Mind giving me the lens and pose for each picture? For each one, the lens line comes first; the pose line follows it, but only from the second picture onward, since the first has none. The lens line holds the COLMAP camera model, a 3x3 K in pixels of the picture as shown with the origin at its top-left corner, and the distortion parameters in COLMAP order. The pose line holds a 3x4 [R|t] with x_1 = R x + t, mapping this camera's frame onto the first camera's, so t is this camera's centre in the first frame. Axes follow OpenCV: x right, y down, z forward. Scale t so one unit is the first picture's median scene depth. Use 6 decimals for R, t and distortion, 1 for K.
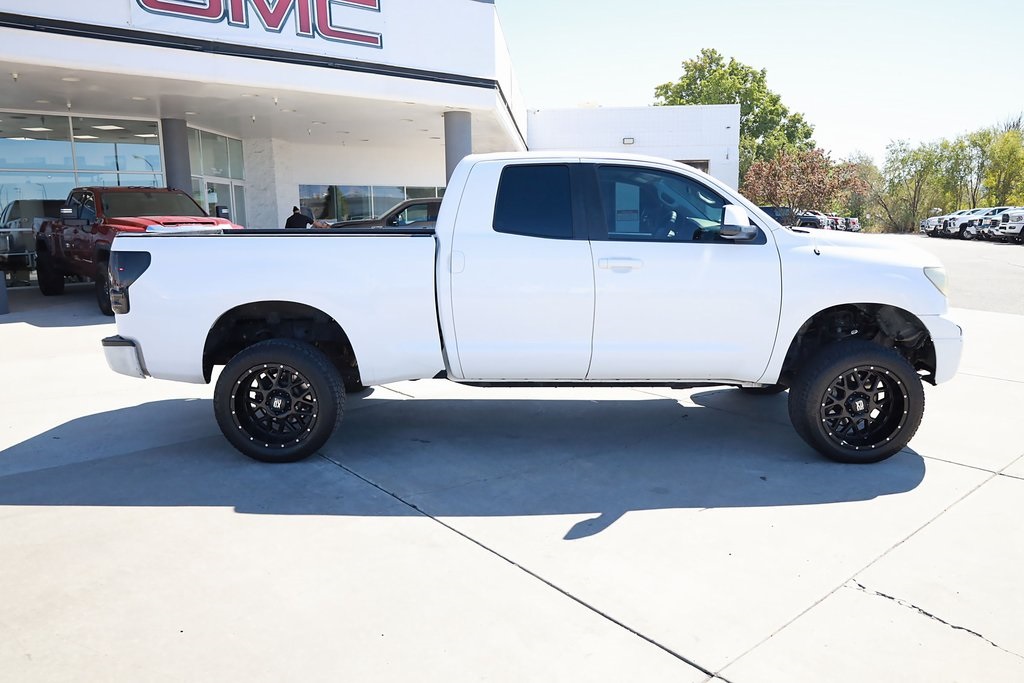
lens RADIAL K [[738.0, 0, 504.5], [0, 738.0, 343.5], [0, 0, 1]] dist [-0.008466, -0.008344]
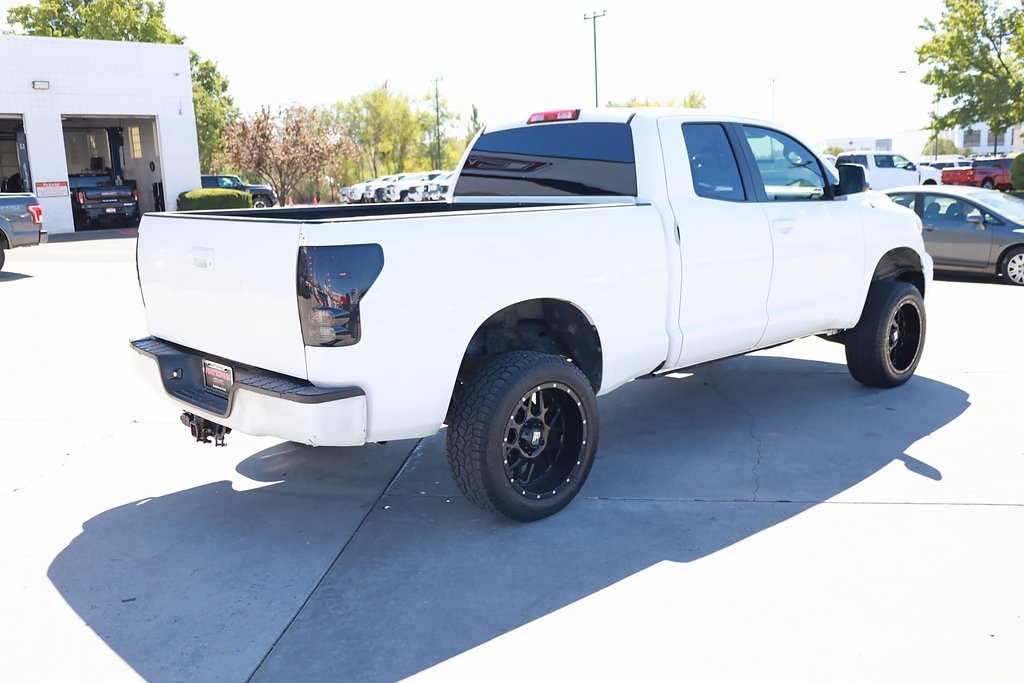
lens RADIAL K [[944.6, 0, 515.5], [0, 944.6, 339.9], [0, 0, 1]] dist [-0.020070, 0.000000]
pose [[0.708784, -0.130955, 0.693164, -0.284681], [0.139187, 0.989263, 0.044572, -0.017763], [-0.691558, 0.064887, 0.719401, 0.098699]]
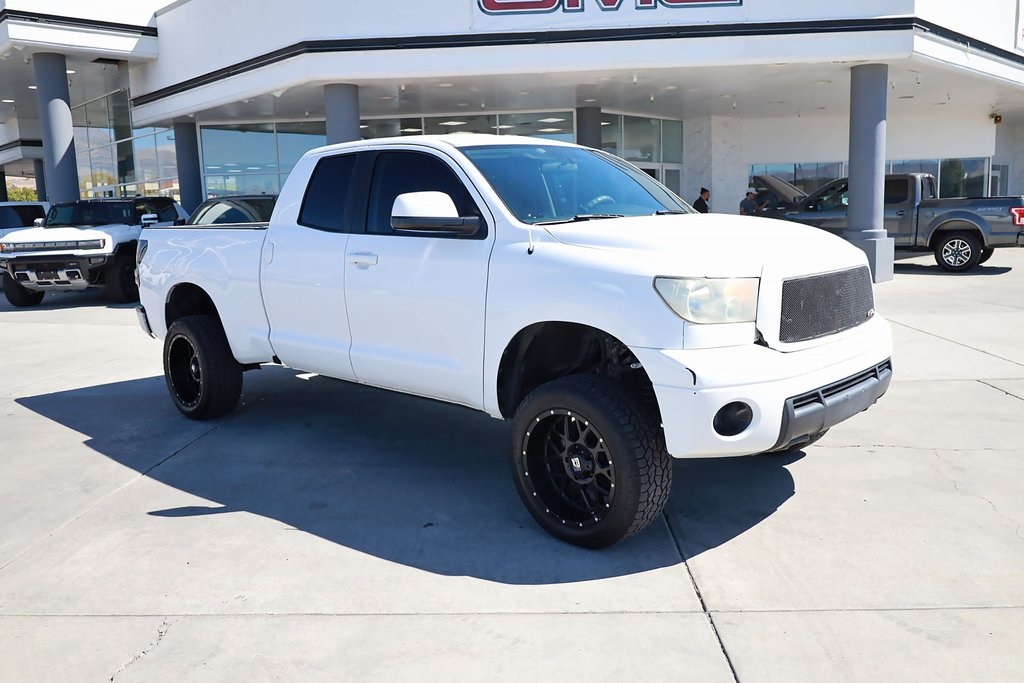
lens RADIAL K [[845.8, 0, 515.0], [0, 845.8, 339.2], [0, 0, 1]] dist [-0.014210, -0.000745]
pose [[0.729444, 0.089650, -0.678140, 0.289052], [-0.093769, 0.995121, 0.030692, -0.016764], [0.677583, 0.041201, 0.734292, 0.101501]]
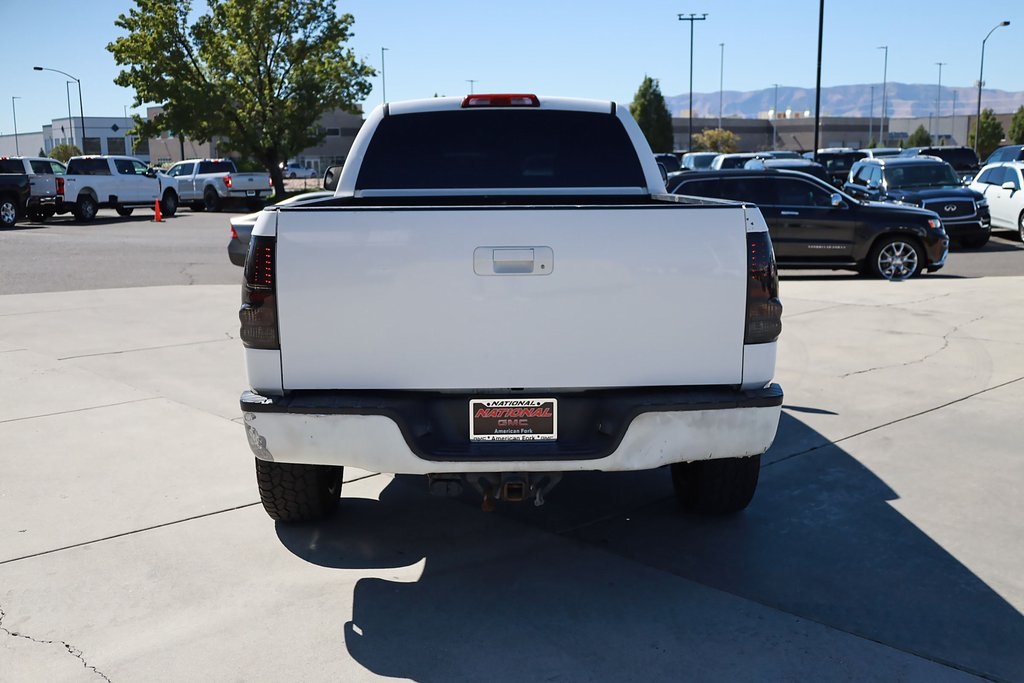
lens RADIAL K [[1021.8, 0, 512.0], [0, 1021.8, 342.8], [0, 0, 1]] dist [0.027942, 0.000000]
pose [[-0.062248, -0.158635, 0.985373, -0.377431], [0.182833, 0.968768, 0.167512, -0.060971], [-0.981171, 0.190586, -0.031300, 0.363295]]
